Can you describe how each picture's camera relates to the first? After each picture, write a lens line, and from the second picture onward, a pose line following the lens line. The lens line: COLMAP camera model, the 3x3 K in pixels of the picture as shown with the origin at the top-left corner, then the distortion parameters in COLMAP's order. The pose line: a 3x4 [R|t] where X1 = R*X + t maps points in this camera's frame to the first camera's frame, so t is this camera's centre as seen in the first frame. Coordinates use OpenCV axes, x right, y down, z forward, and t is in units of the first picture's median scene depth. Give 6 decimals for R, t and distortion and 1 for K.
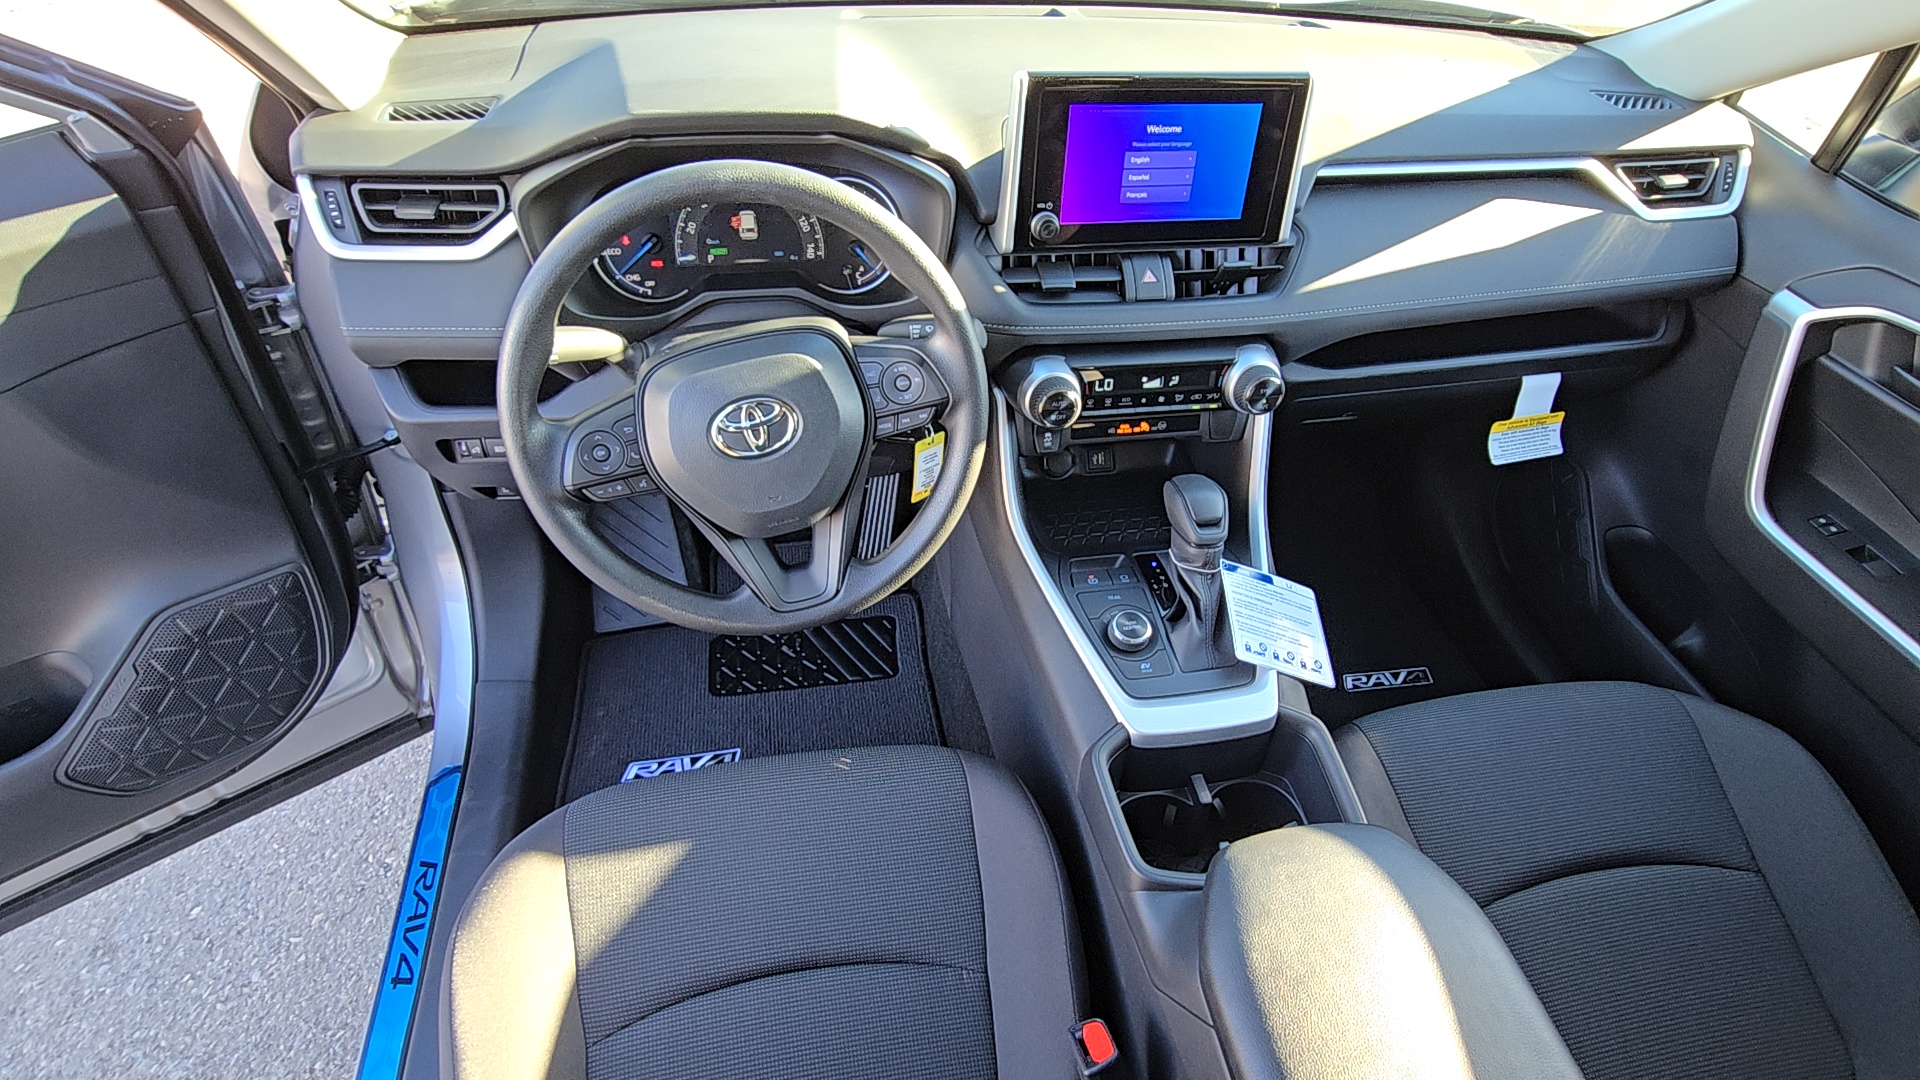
lens RADIAL K [[973.1, 0, 974.1], [0, 973.1, 533.6], [0, 0, 1]] dist [0.003925, -0.003332]
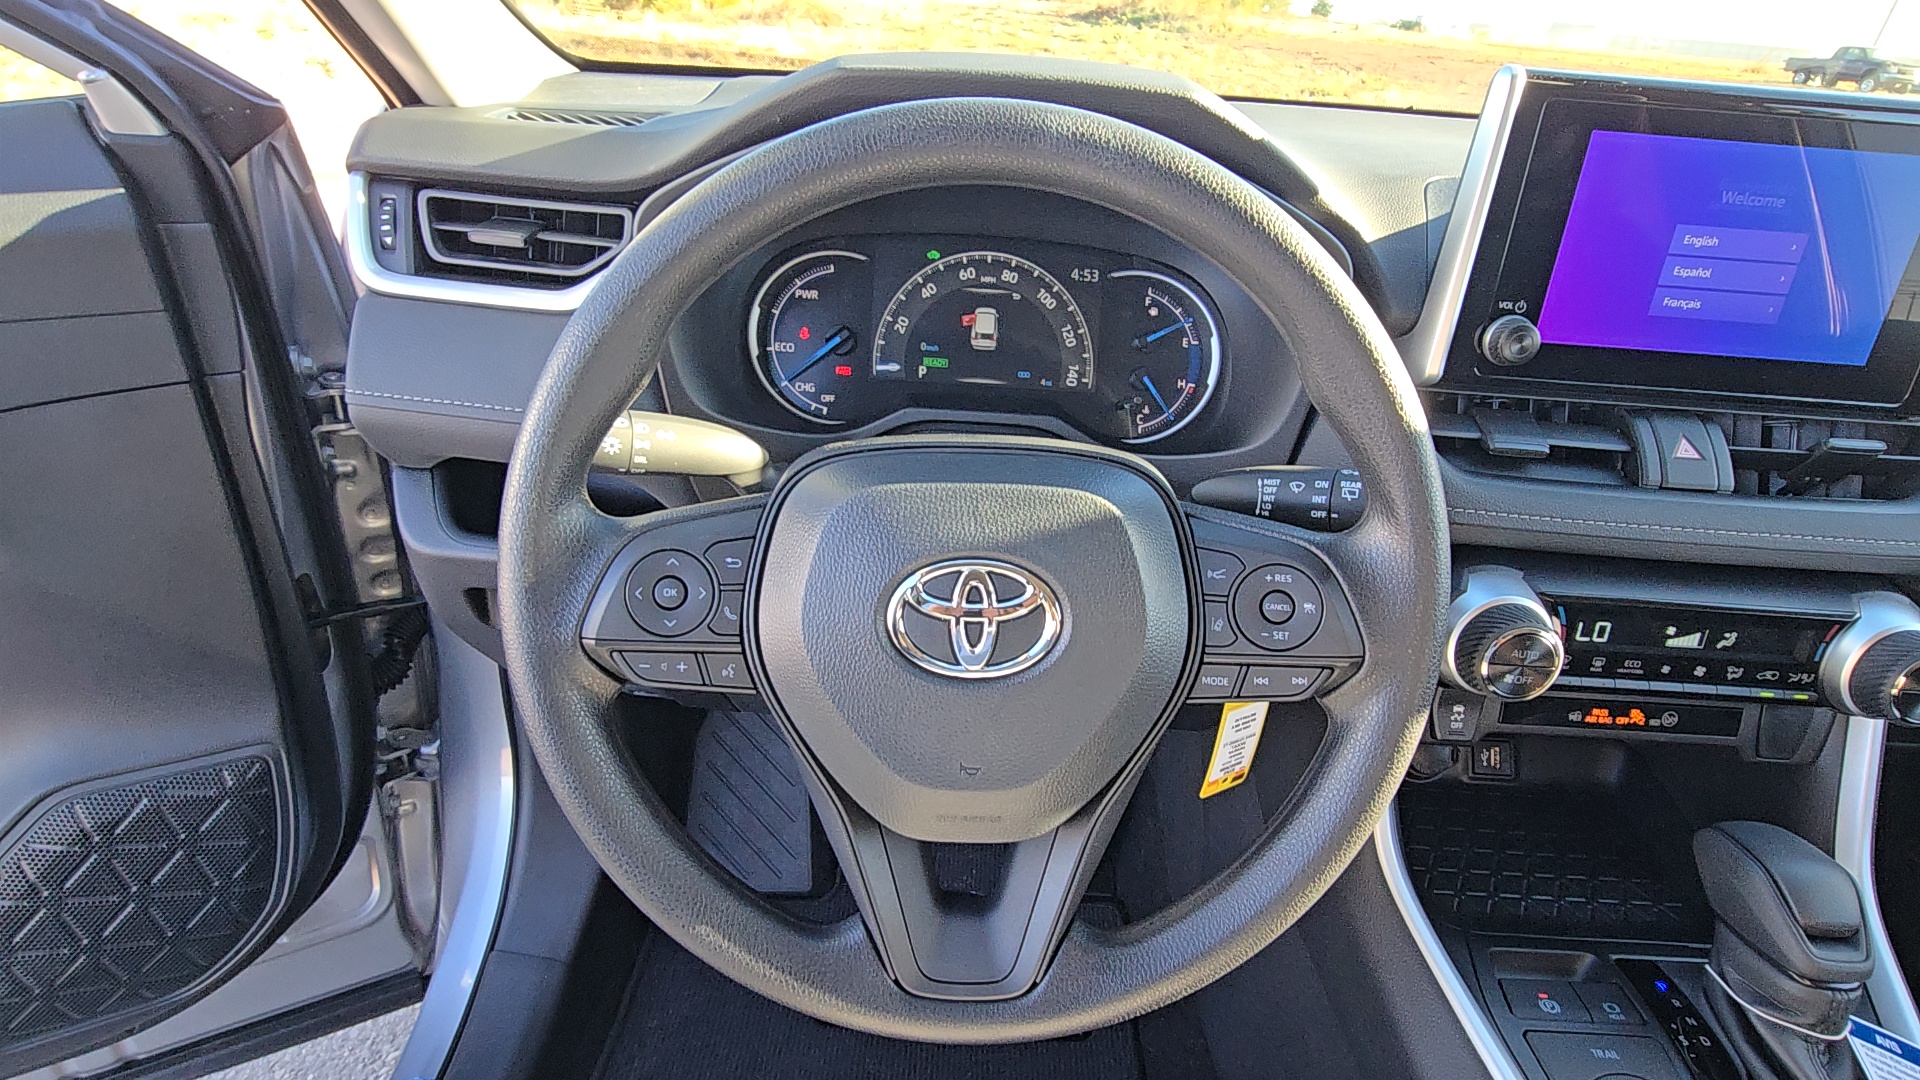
lens RADIAL K [[973.1, 0, 979.1], [0, 973.1, 549.2], [0, 0, 1]] dist [0.003925, -0.003332]
pose [[0.980230, 0.109092, -0.165068, -0.111926], [-0.143798, 0.965833, -0.215613, -0.029436], [0.135907, 0.235087, 0.962426, 0.402939]]
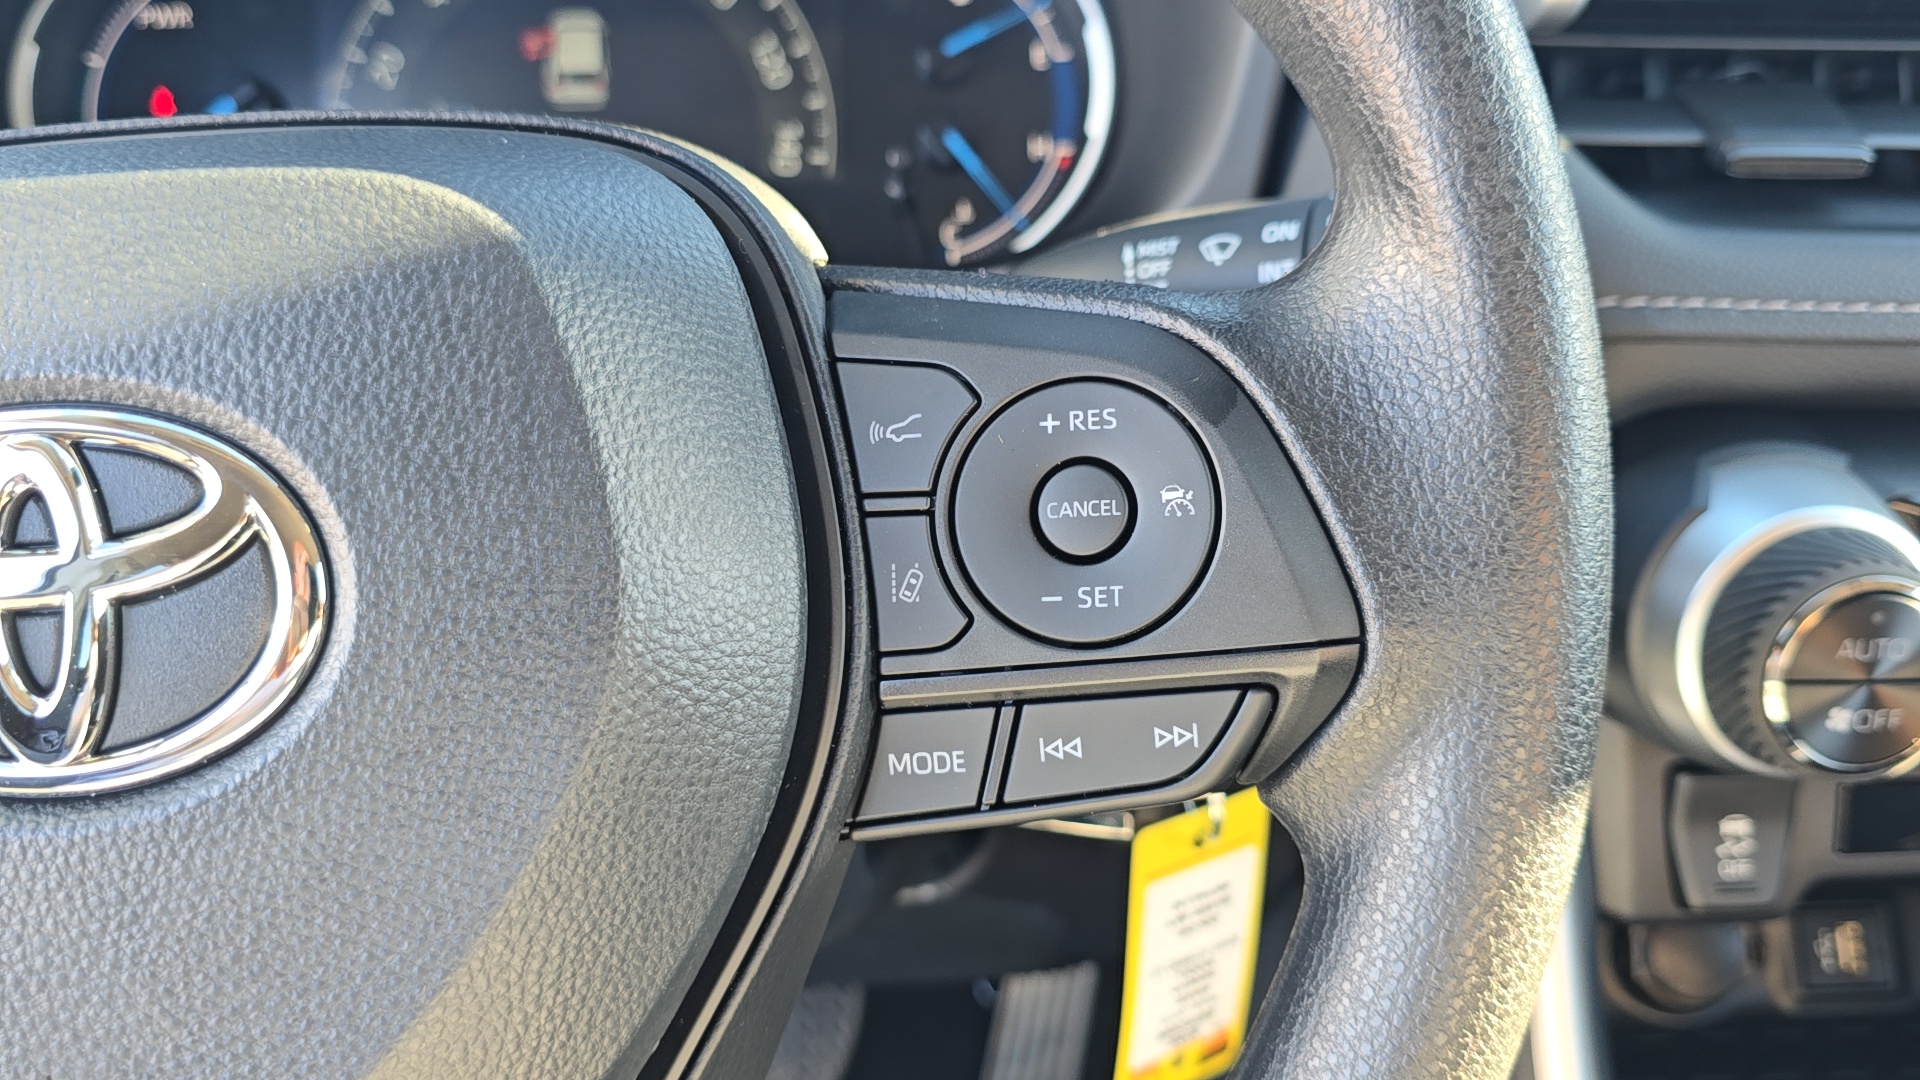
lens RADIAL K [[1613.8, 0, 1010.8], [0, 1613.8, 584.5], [0, 0, 1]] dist [0.010225, -0.039060]
pose [[0.987643, 0.014259, -0.156068, -0.029079], [-0.058189, 0.958026, -0.280712, -0.041062], [0.145515, 0.286325, 0.947018, 0.615742]]
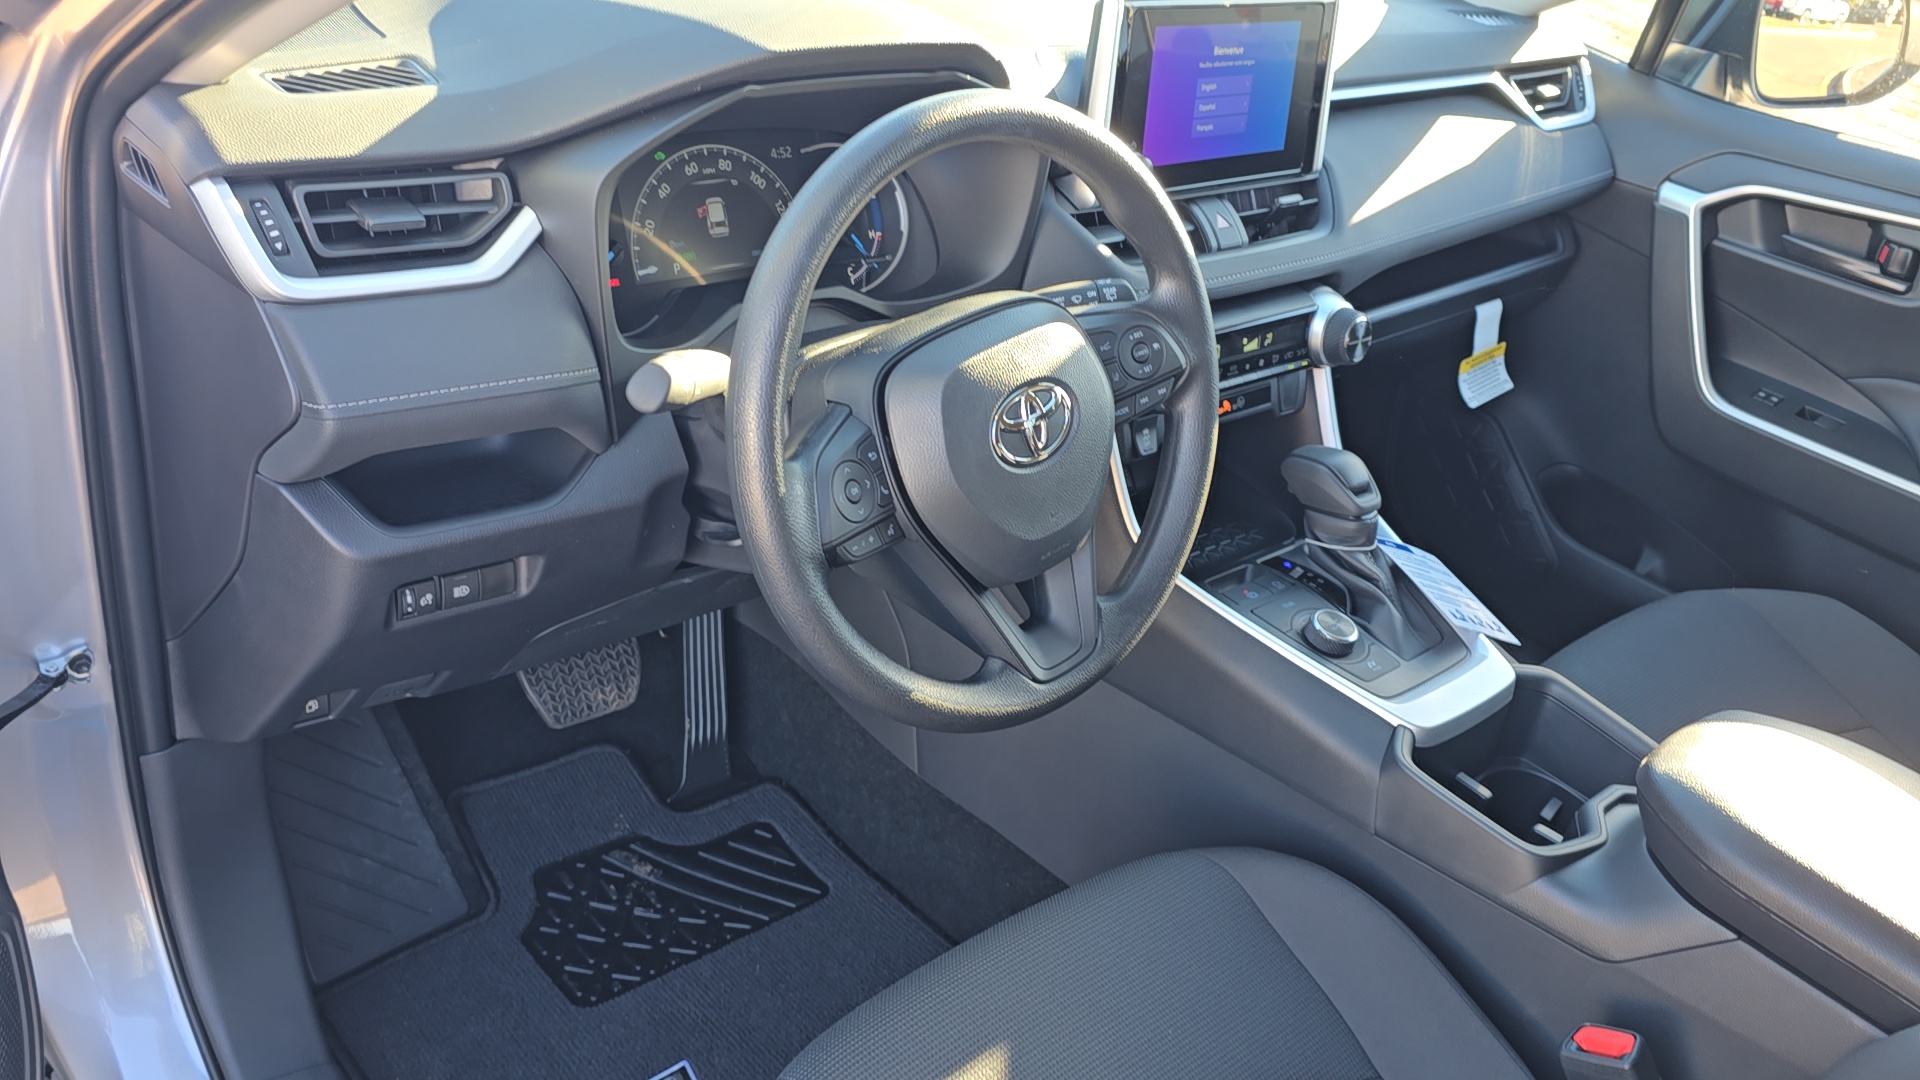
lens RADIAL K [[1613.8, 0, 986.2], [0, 1613.8, 560.6], [0, 0, 1]] dist [0.010225, -0.039060]
pose [[0.843854, -0.200528, 0.497693, -0.706249], [0.272775, 0.959065, -0.076077, 0.063319], [-0.462064, 0.199956, 0.864010, -0.047878]]
